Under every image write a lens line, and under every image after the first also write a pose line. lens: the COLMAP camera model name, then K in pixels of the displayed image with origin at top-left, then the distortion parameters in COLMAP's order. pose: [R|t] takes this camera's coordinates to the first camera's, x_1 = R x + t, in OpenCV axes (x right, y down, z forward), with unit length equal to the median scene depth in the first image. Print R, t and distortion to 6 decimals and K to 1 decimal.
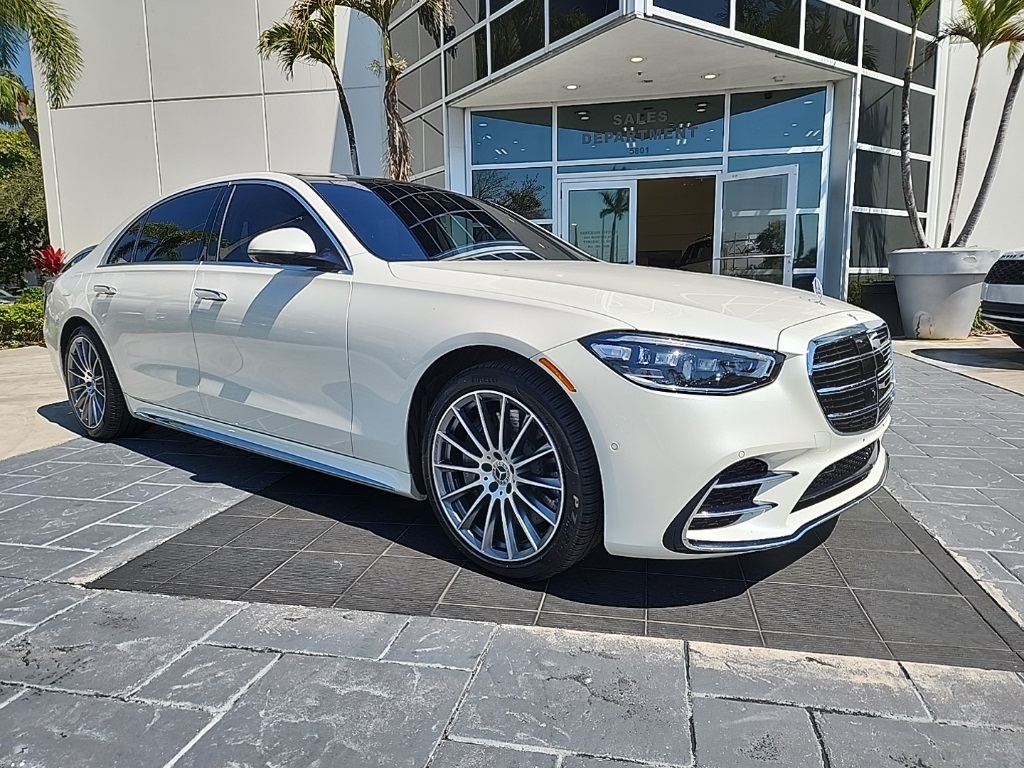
lens RADIAL K [[679.3, 0, 517.7], [0, 679.3, 378.8], [0, 0, 1]] dist [0.080681, -0.068723]
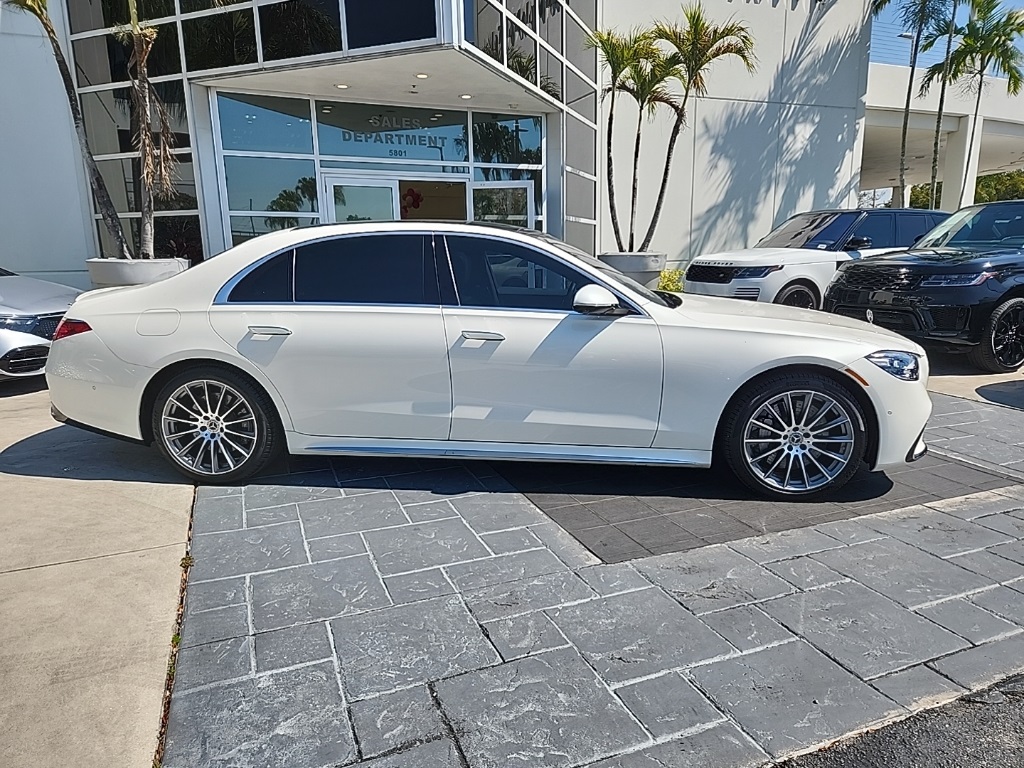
lens RADIAL K [[679.3, 0, 517.7], [0, 679.3, 378.8], [0, 0, 1]] dist [0.080681, -0.068723]
pose [[0.831482, -0.098157, 0.546812, -1.248175], [0.077091, 0.995131, 0.061410, -0.136347], [-0.550177, -0.008907, 0.835000, -0.022152]]
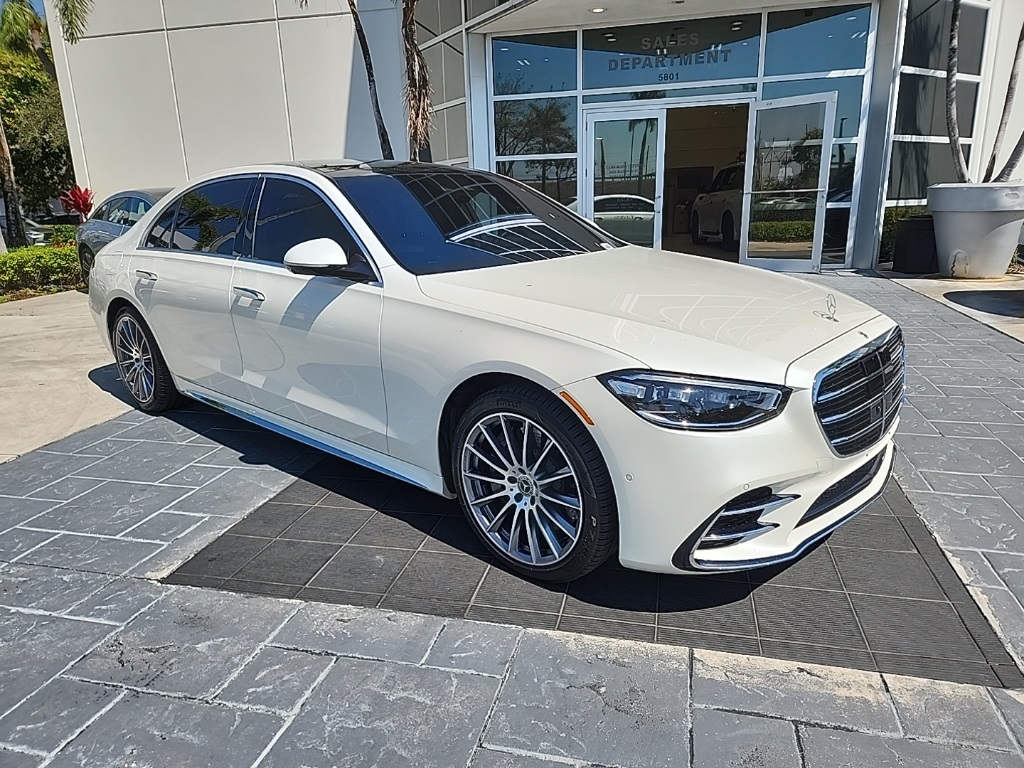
lens RADIAL K [[682.5, 0, 515.8], [0, 682.5, 380.4], [0, 0, 1]] dist [0.076635, -0.065743]
pose [[0.999191, -0.005358, -0.039855, 0.003913], [0.010084, 0.992804, 0.119325, -0.133780], [0.038929, -0.119630, 0.992055, -0.055319]]
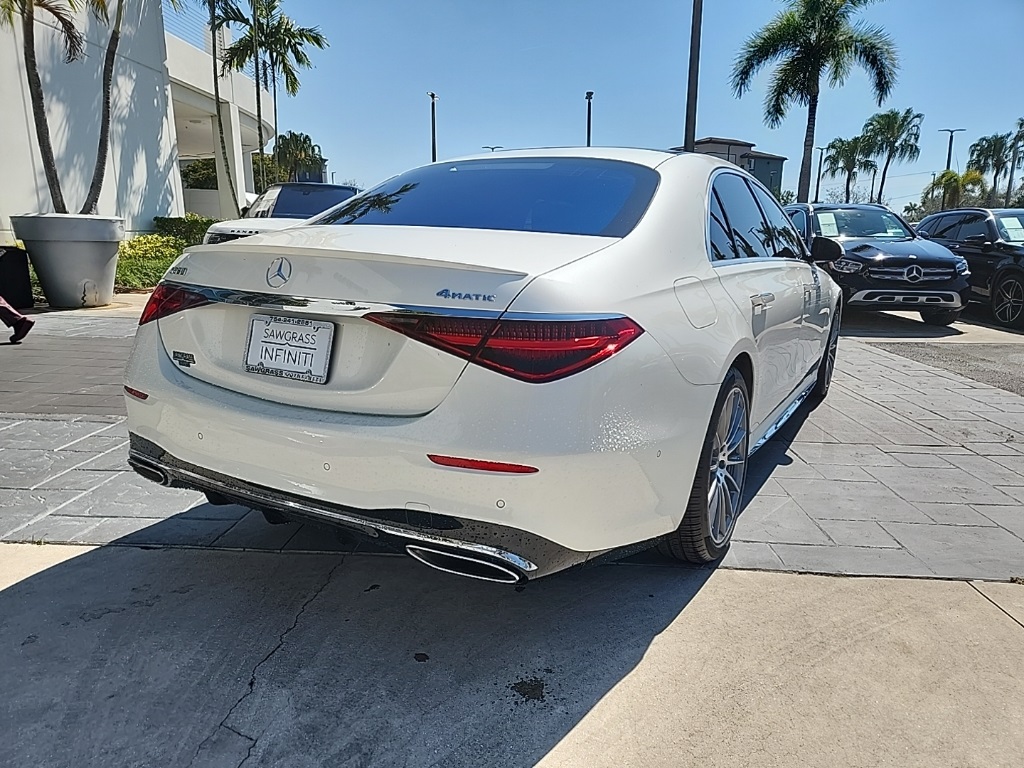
lens RADIAL K [[686.7, 0, 520.8], [0, 686.7, 386.5], [0, 0, 1]] dist [0.070813, -0.057477]
pose [[-0.167889, -0.197772, 0.965764, -1.830756], [0.120950, 0.968135, 0.219284, -0.331225], [-0.978358, 0.153625, -0.138618, 1.988381]]
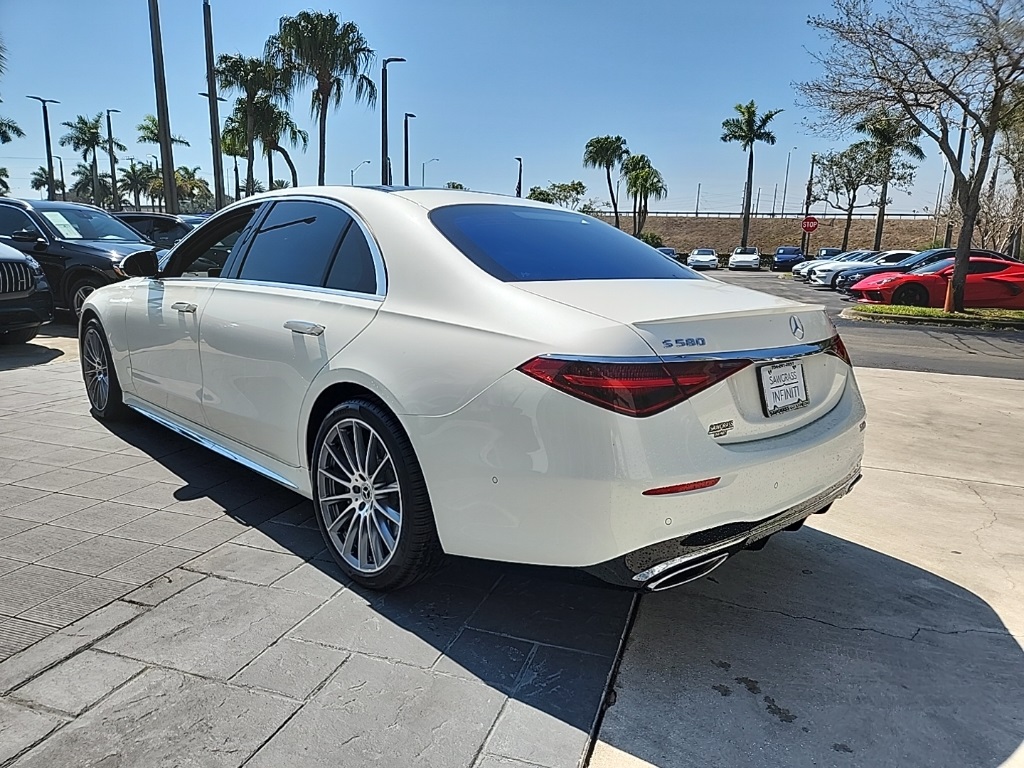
lens RADIAL K [[679.3, 0, 517.7], [0, 679.3, 378.8], [0, 0, 1]] dist [0.080681, -0.068723]
pose [[-0.993968, -0.034395, 0.104135, -0.842948], [0.000395, 0.948416, 0.317028, -0.529057], [-0.109668, 0.315157, -0.942682, 2.977762]]
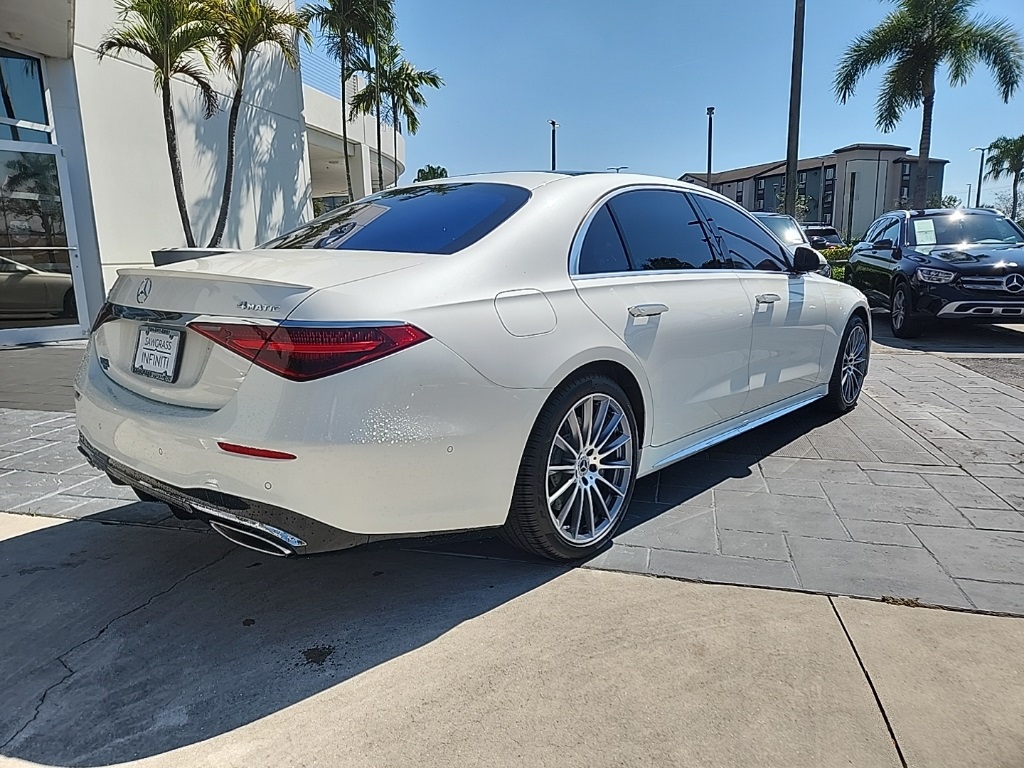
lens RADIAL K [[679.3, 0, 517.7], [0, 679.3, 378.8], [0, 0, 1]] dist [0.080681, -0.068723]
pose [[0.029075, -0.162134, 0.986340, -1.925732], [0.148353, 0.976529, 0.156148, -0.277972], [-0.988507, 0.141786, 0.052446, 1.636694]]
